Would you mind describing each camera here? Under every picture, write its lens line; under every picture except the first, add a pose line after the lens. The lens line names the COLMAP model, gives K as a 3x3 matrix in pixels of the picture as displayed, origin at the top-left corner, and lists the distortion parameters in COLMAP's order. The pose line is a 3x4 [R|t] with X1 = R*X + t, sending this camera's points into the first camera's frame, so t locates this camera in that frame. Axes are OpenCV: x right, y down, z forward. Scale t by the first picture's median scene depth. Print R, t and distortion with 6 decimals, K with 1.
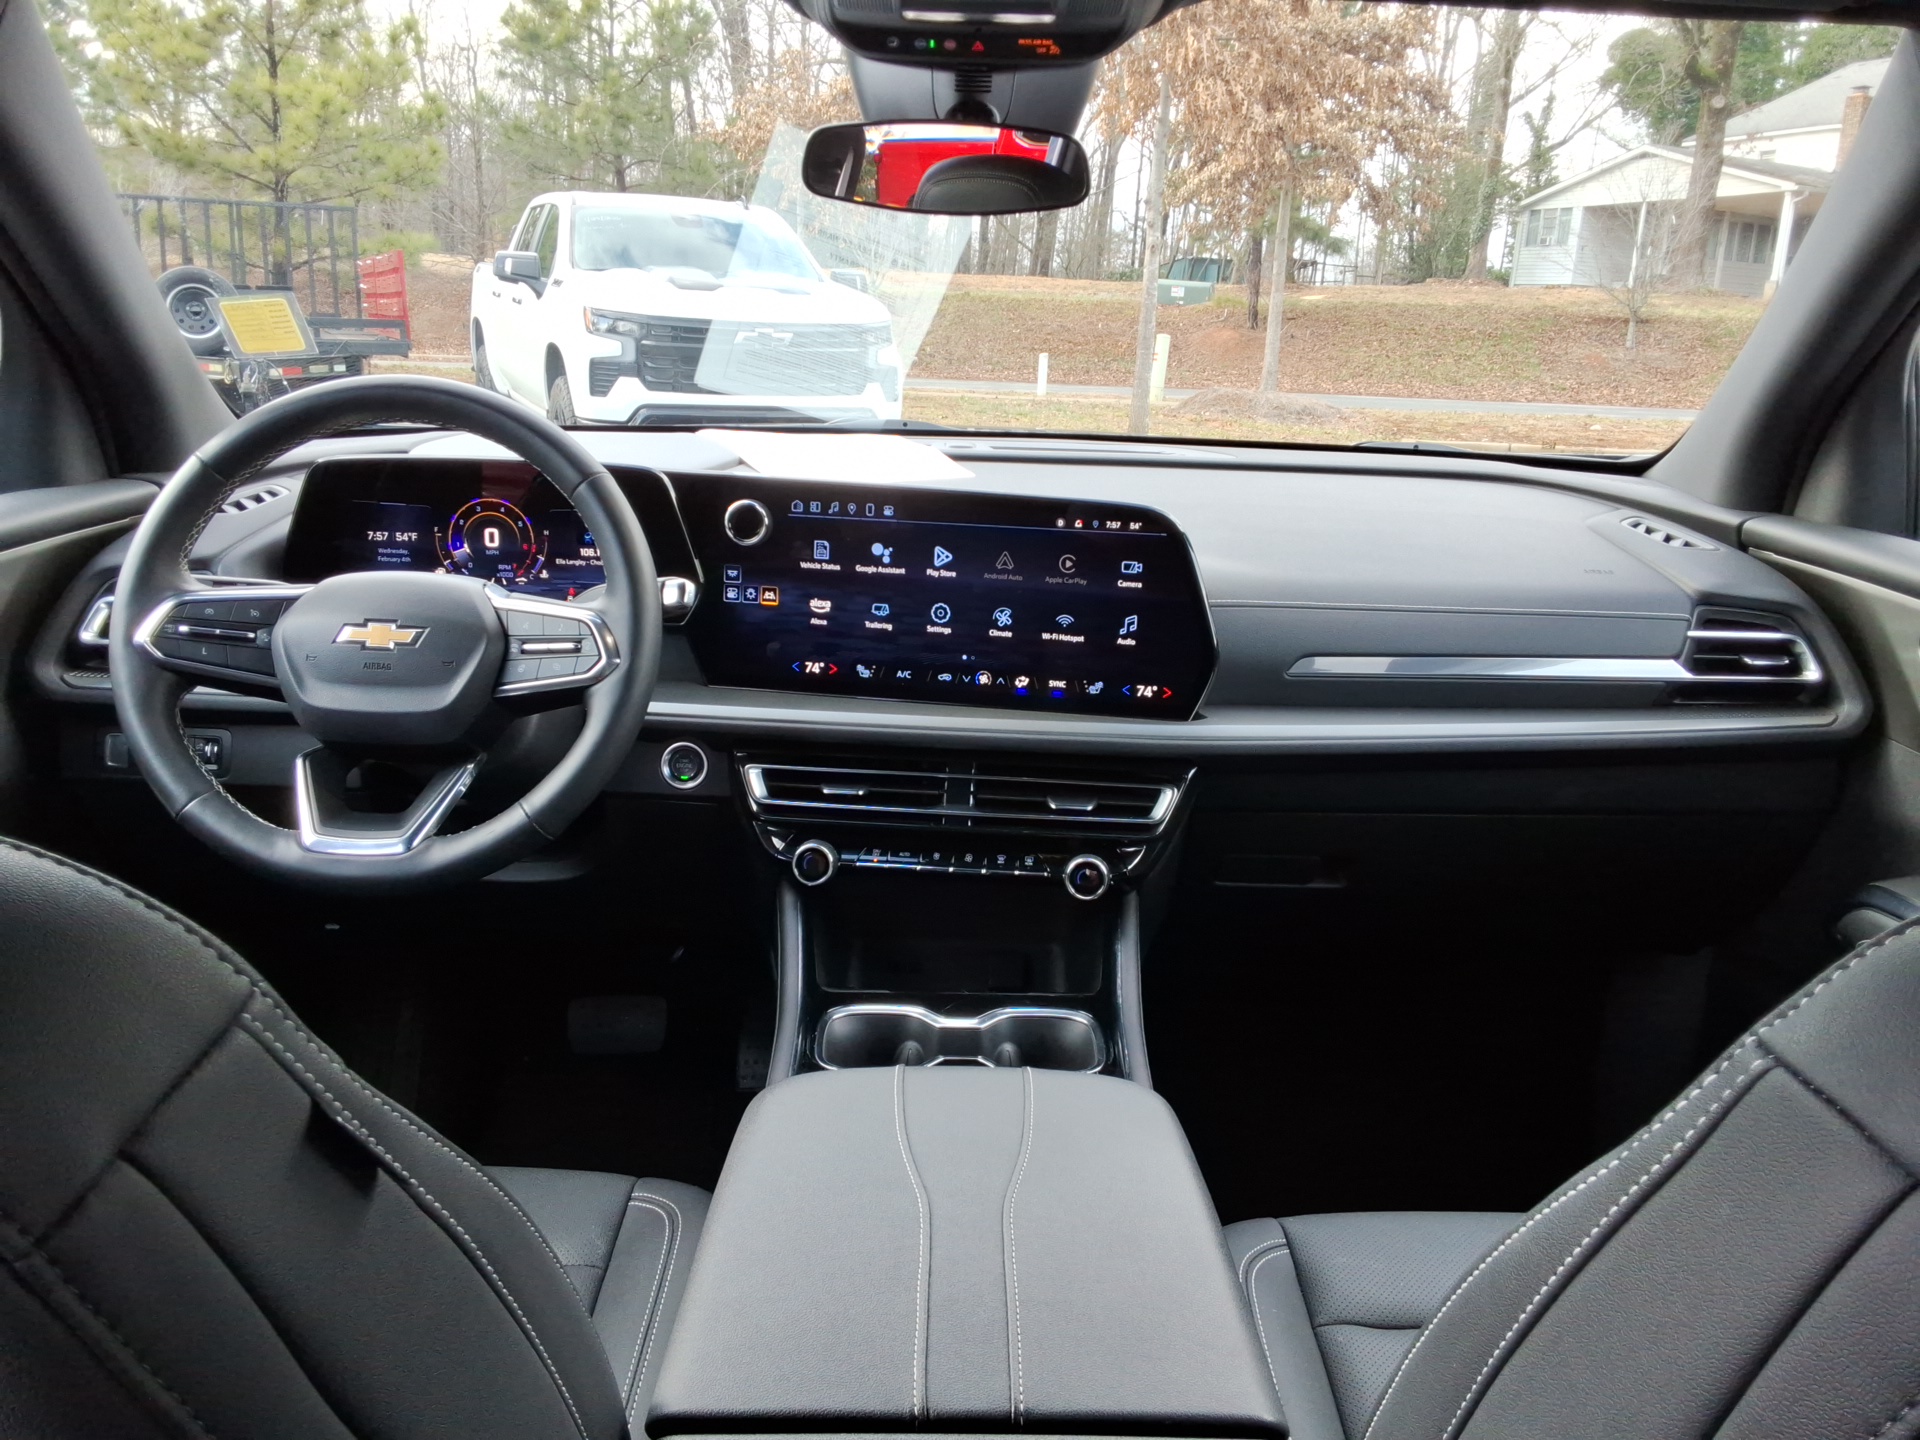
lens RADIAL K [[1536.3, 0, 965.6], [0, 1536.3, 680.7], [0, 0, 1]] dist [0.151201, -0.290296]
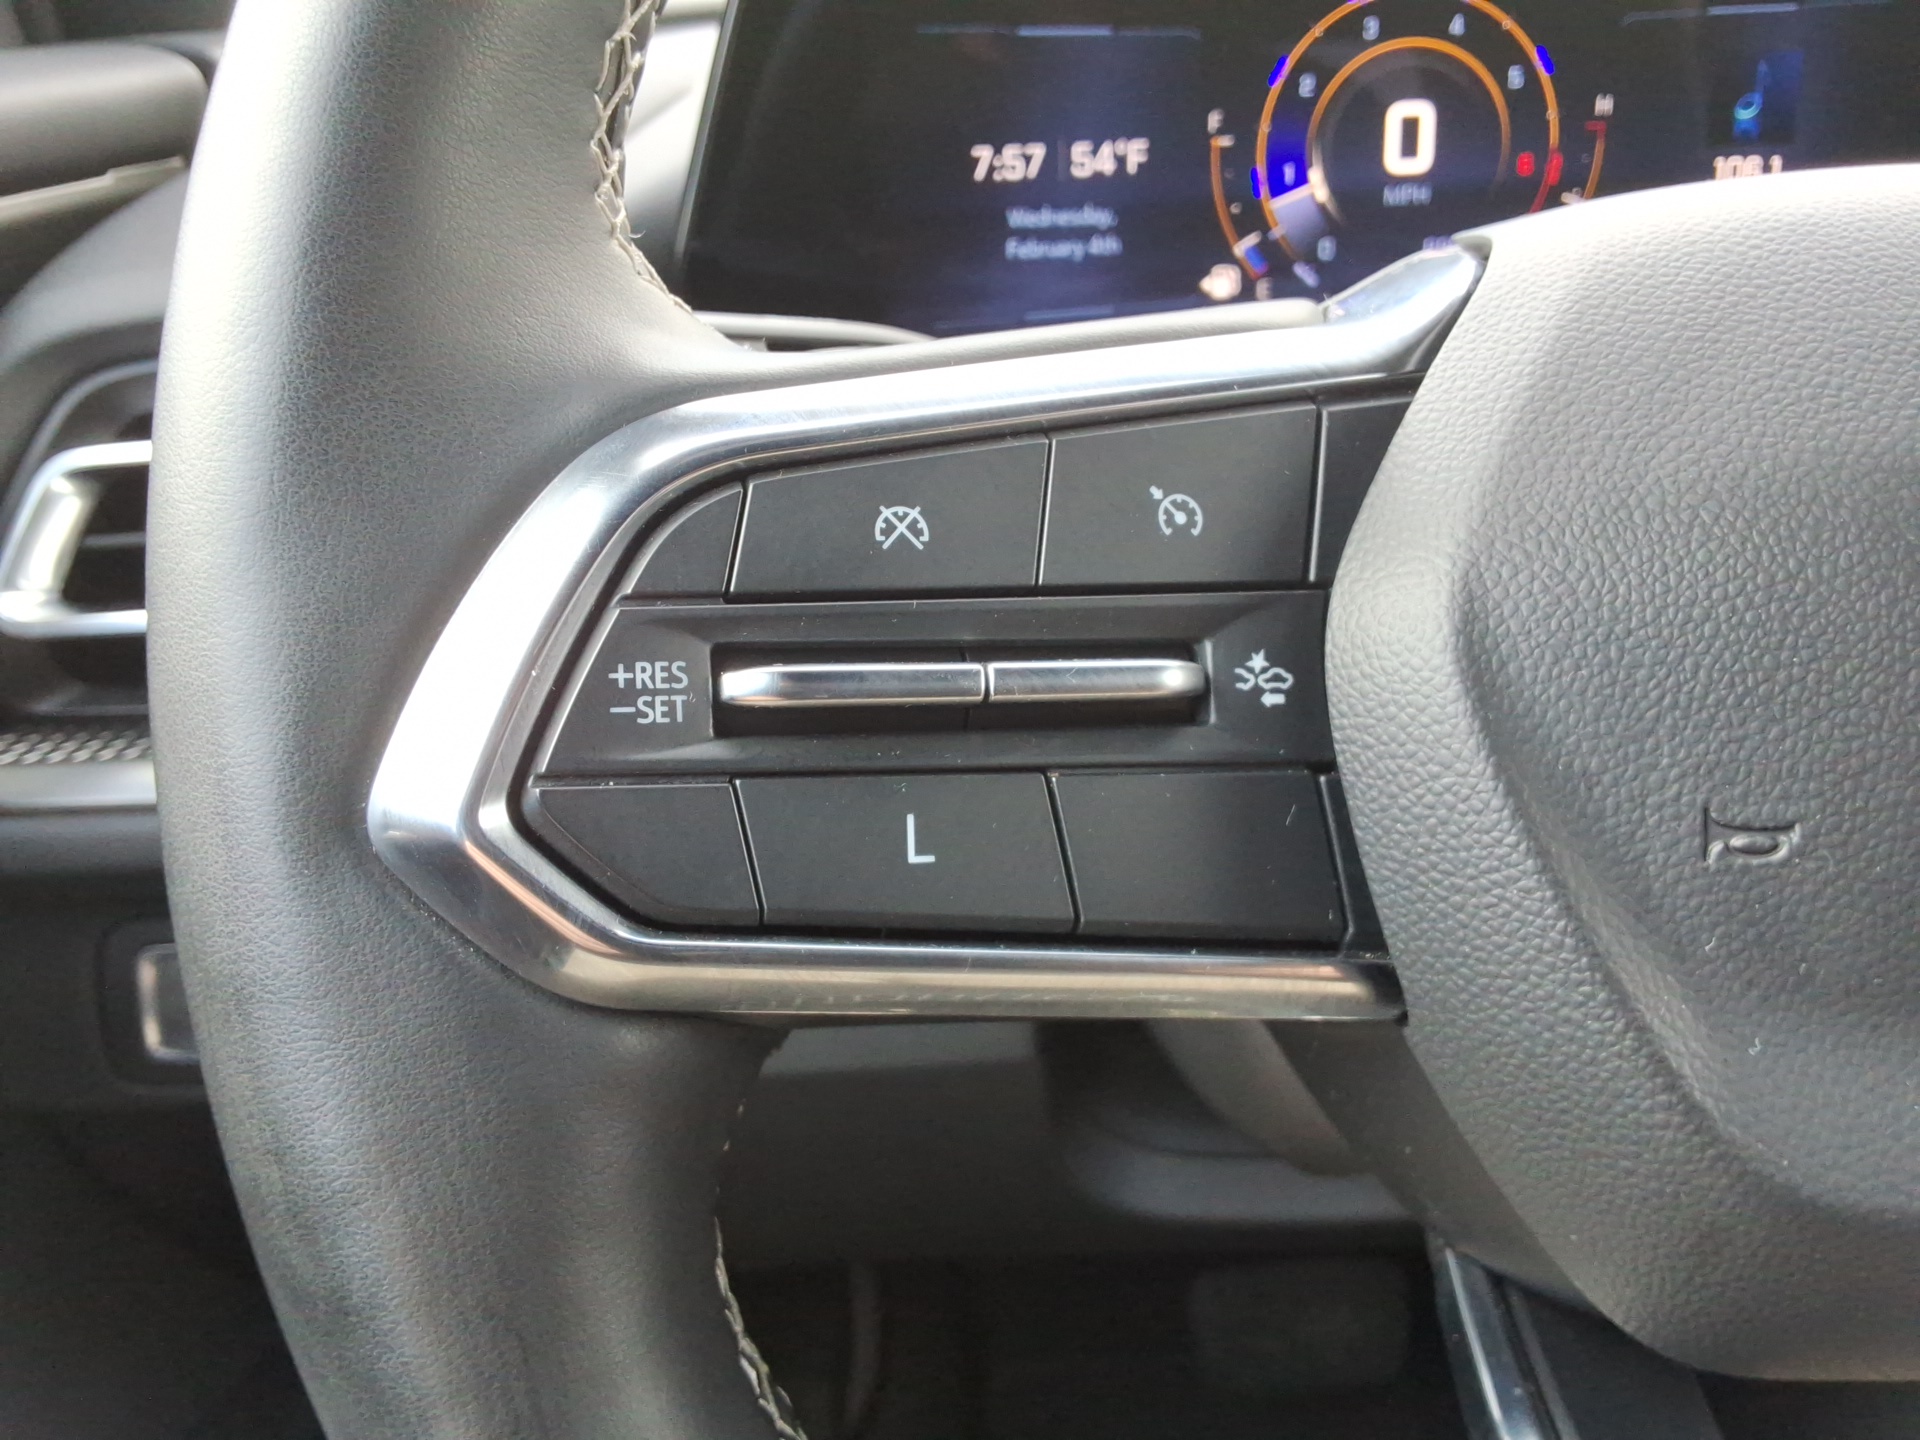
lens RADIAL K [[1543.0, 0, 960.0], [0, 1543.0, 720.0], [0, 0, 1]] dist [0.108070, -0.166078]
pose [[0.997889, -0.064930, 0.001497, -0.389635], [0.064178, 0.989350, 0.130647, -0.031157], [-0.009964, -0.130275, 0.991428, 0.708099]]
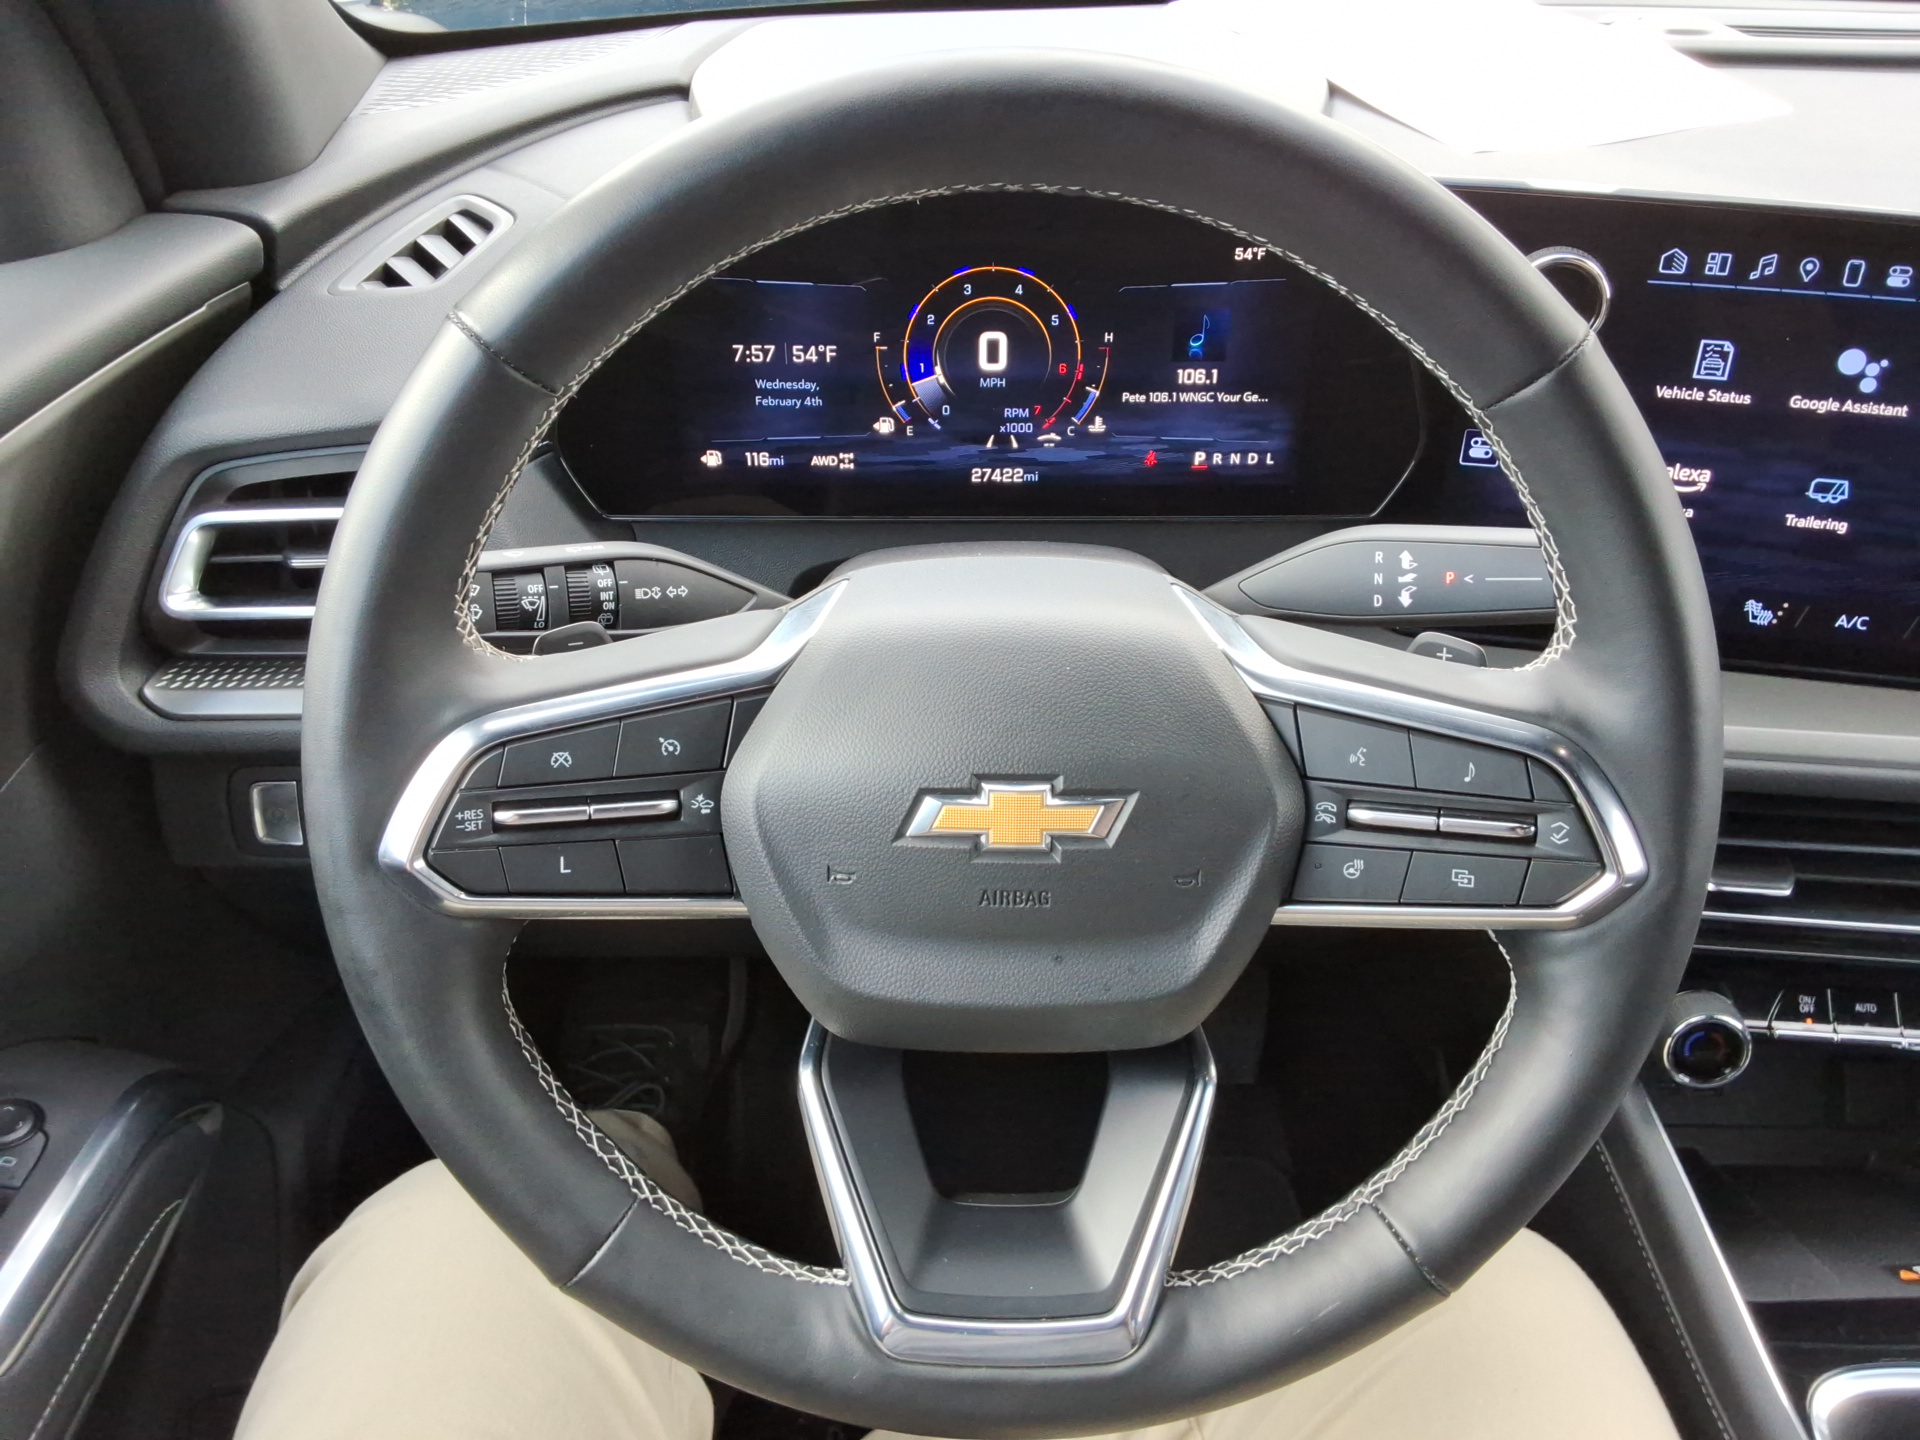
lens RADIAL K [[1566.7, 0, 970.1], [0, 1566.7, 701.7], [0, 0, 1]] dist [0.116651, -0.185208]
pose [[0.999800, -0.013593, -0.014686, -0.304605], [0.017582, 0.947130, 0.320368, -0.143173], [0.009555, -0.320562, 0.947179, 0.517956]]
